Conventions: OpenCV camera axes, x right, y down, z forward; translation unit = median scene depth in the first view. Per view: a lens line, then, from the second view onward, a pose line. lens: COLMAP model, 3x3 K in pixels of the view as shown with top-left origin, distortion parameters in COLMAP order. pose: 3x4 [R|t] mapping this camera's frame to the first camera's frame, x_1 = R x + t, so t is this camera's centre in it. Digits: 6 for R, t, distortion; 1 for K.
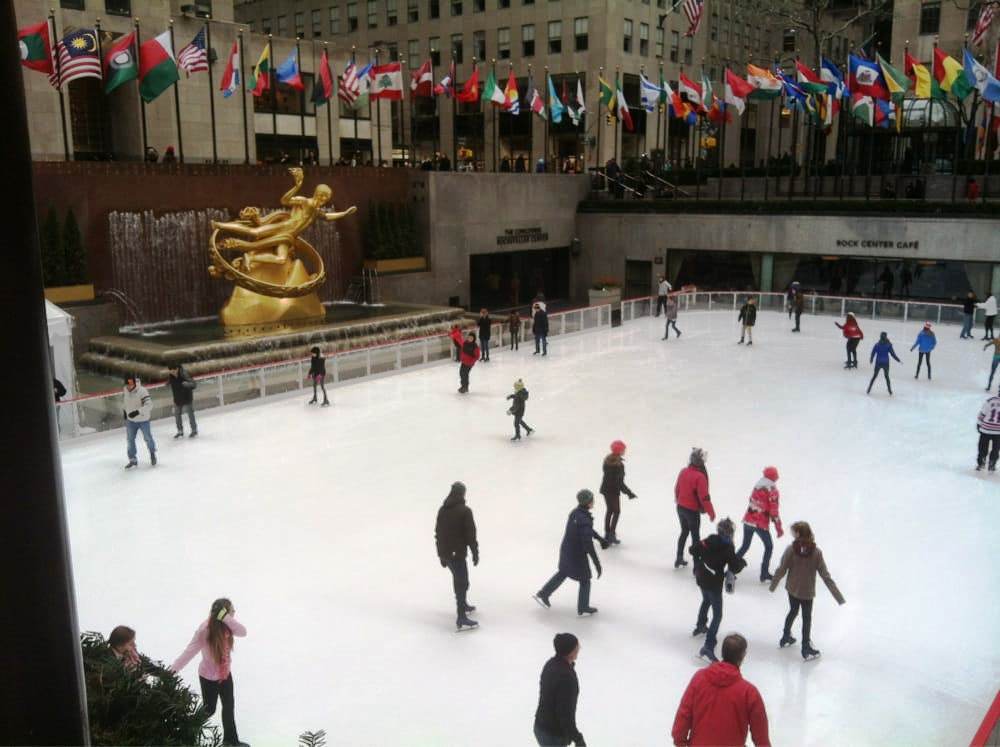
lens RADIAL K [[939.0, 0, 502.0], [0, 939.0, 374.1], [0, 0, 1]] dist [0.019313, 0.000000]
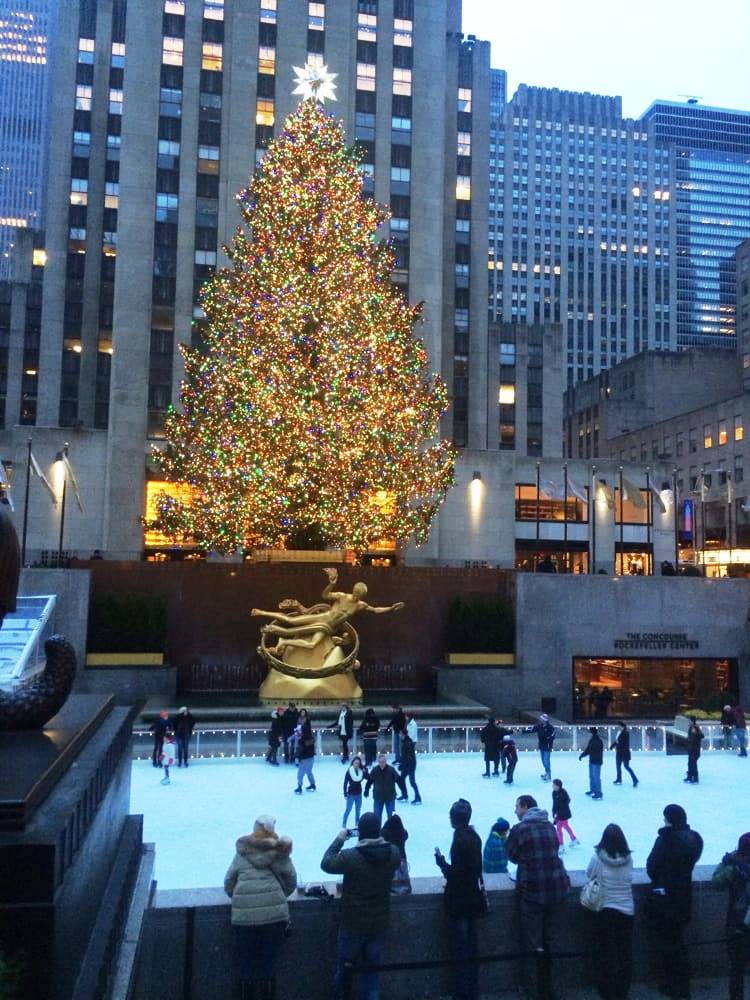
lens RADIAL K [[793.7, 0, 370.3], [0, 793.7, 502.3], [0, 0, 1]] dist [-0.001829, -0.005282]
pose [[0.755195, -0.033512, -0.654643, 0.392886], [-0.154036, 0.961654, -0.226924, -0.066172], [0.637145, 0.272210, 0.721074, 0.239436]]
